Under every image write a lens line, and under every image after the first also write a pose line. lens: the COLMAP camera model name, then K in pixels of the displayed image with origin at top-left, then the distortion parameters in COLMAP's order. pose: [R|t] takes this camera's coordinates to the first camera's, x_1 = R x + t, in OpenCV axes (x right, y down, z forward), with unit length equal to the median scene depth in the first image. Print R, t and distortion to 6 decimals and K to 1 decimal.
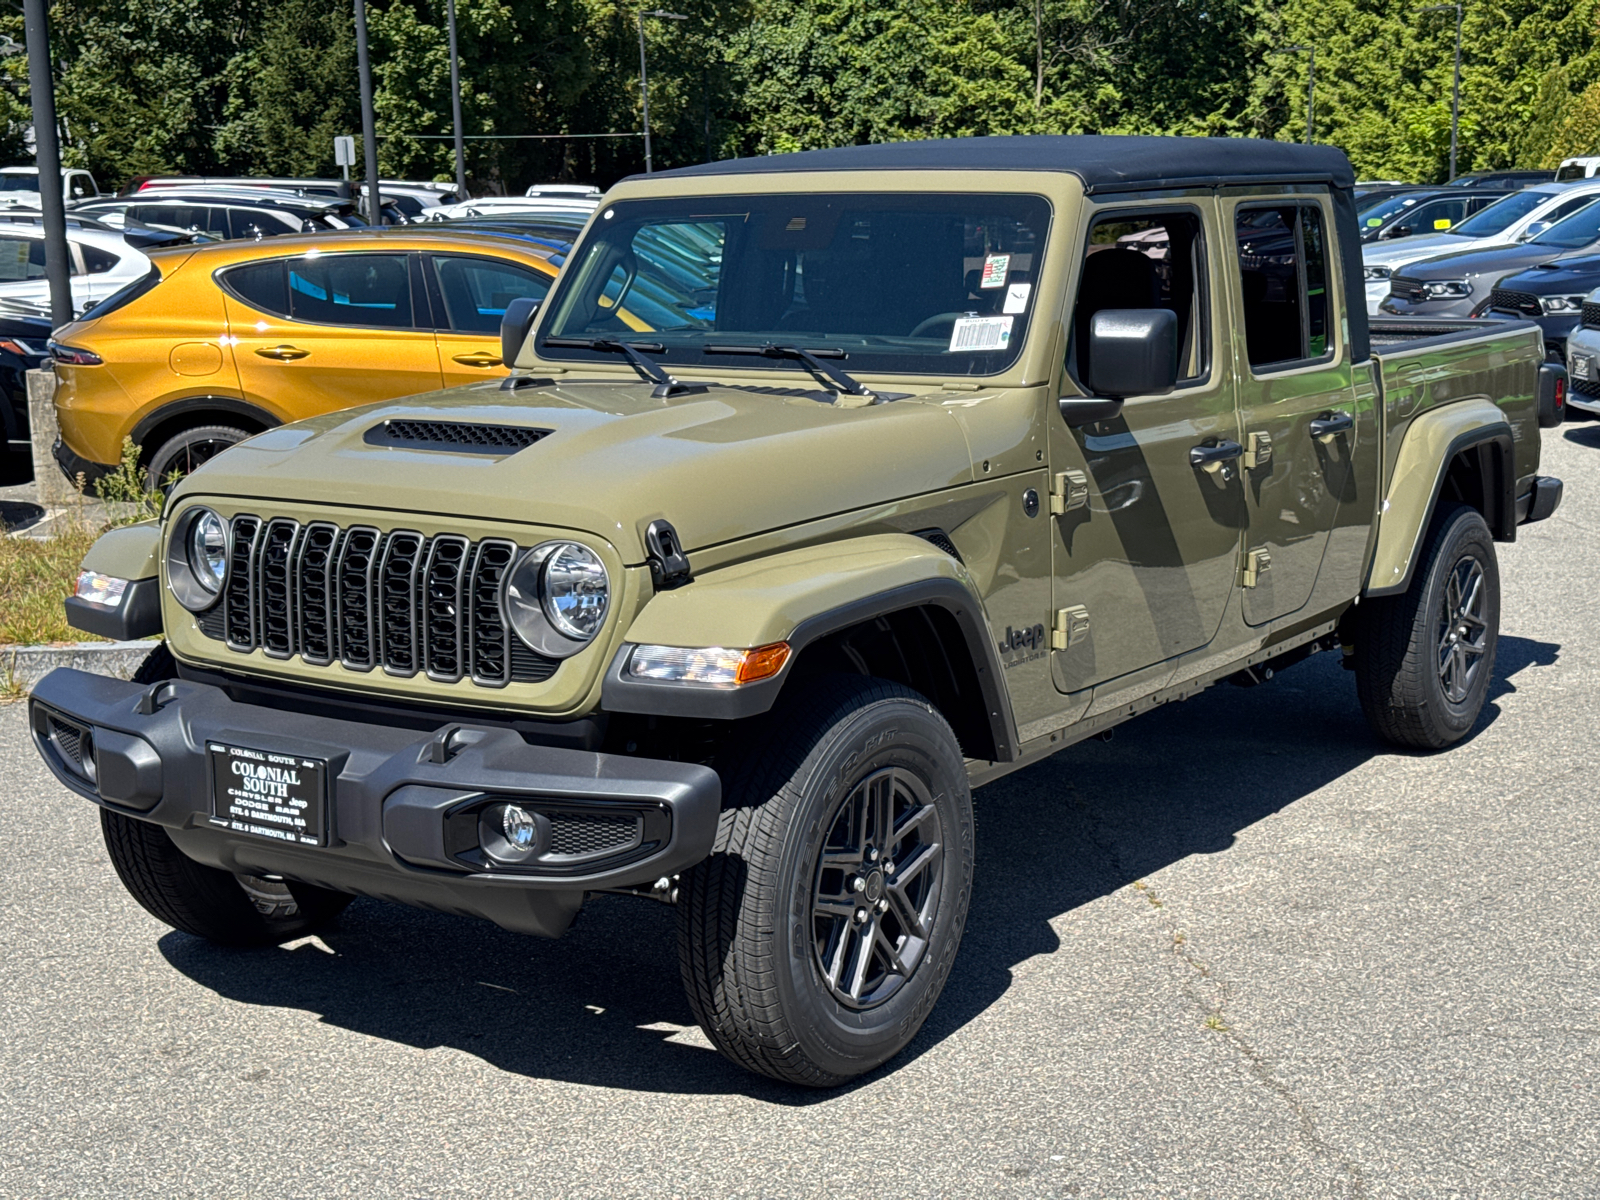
lens RADIAL K [[2278.5, 0, 793.9], [0, 2278.5, 586.6], [0, 0, 1]] dist [0.099516, 0.000000]
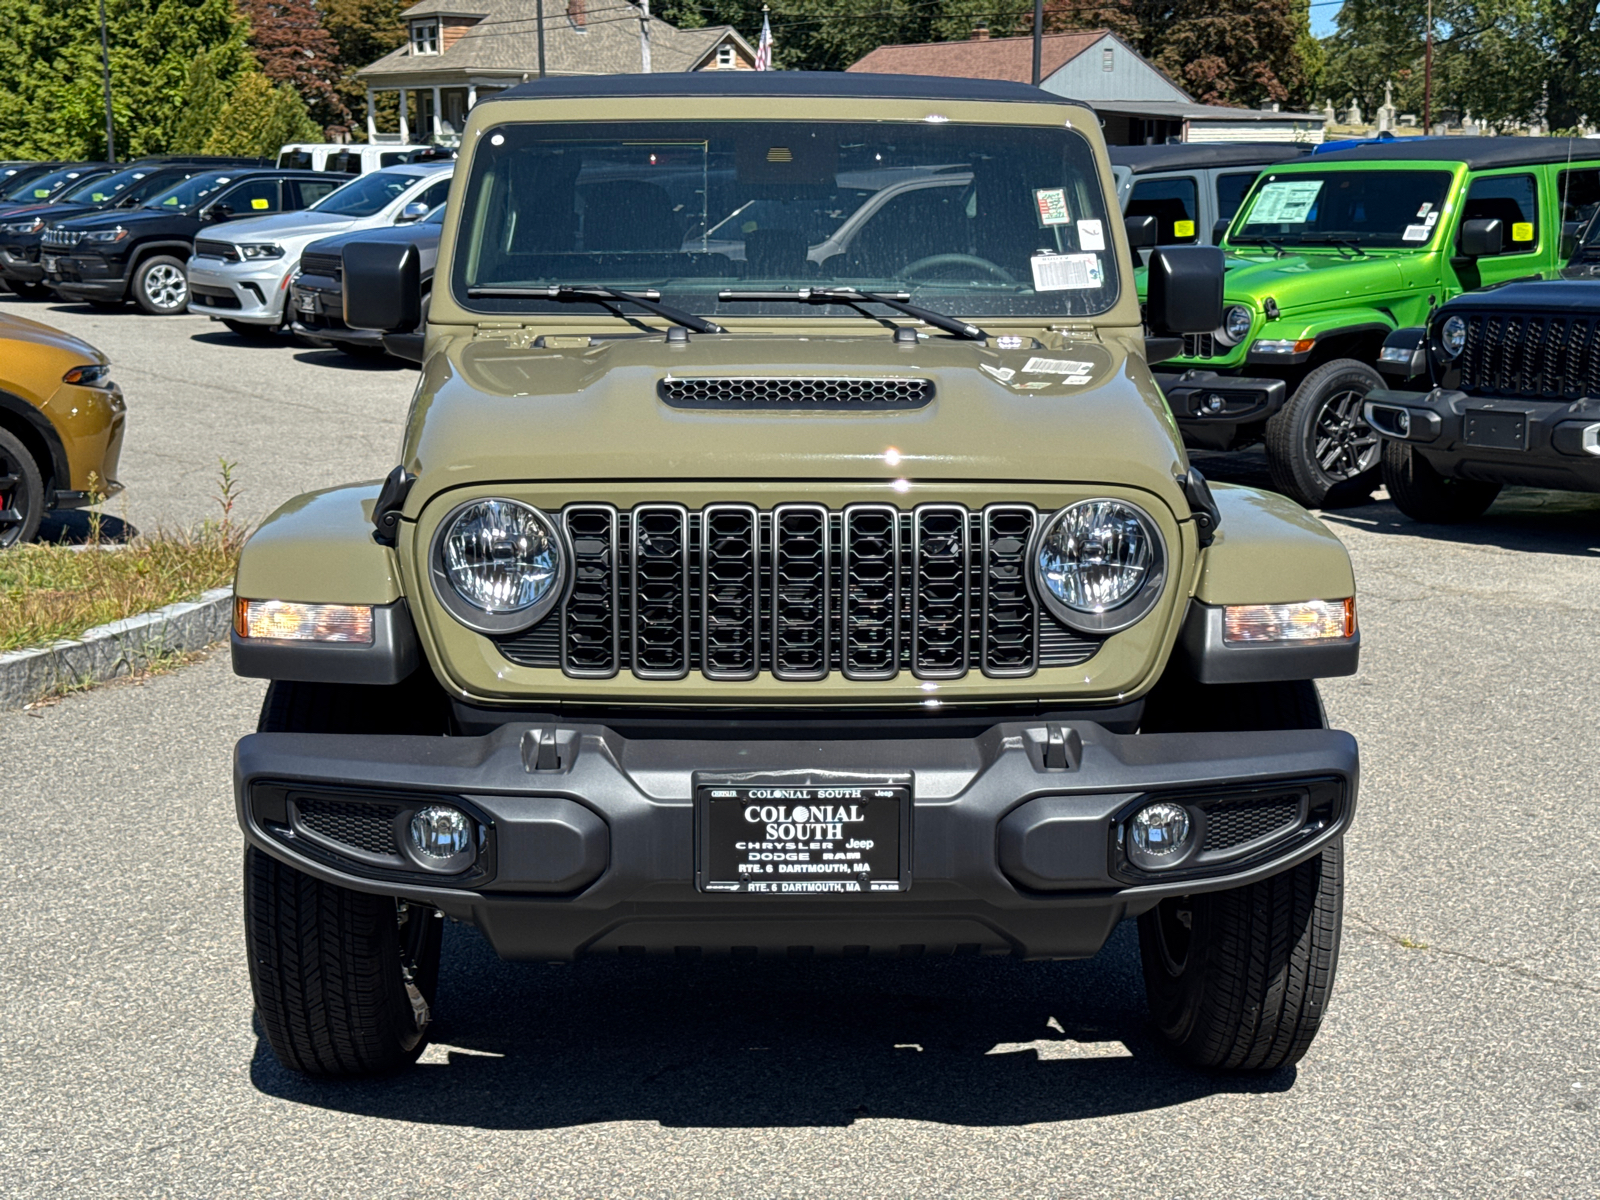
lens RADIAL K [[2278.5, 0, 810.9], [0, 2278.5, 596.8], [0, 0, 1]] dist [0.099516, 0.000000]
pose [[0.809320, -0.087073, 0.580878, -0.549128], [0.082104, 0.996012, 0.034908, -0.017535], [-0.581601, 0.019440, 0.813242, 0.281080]]
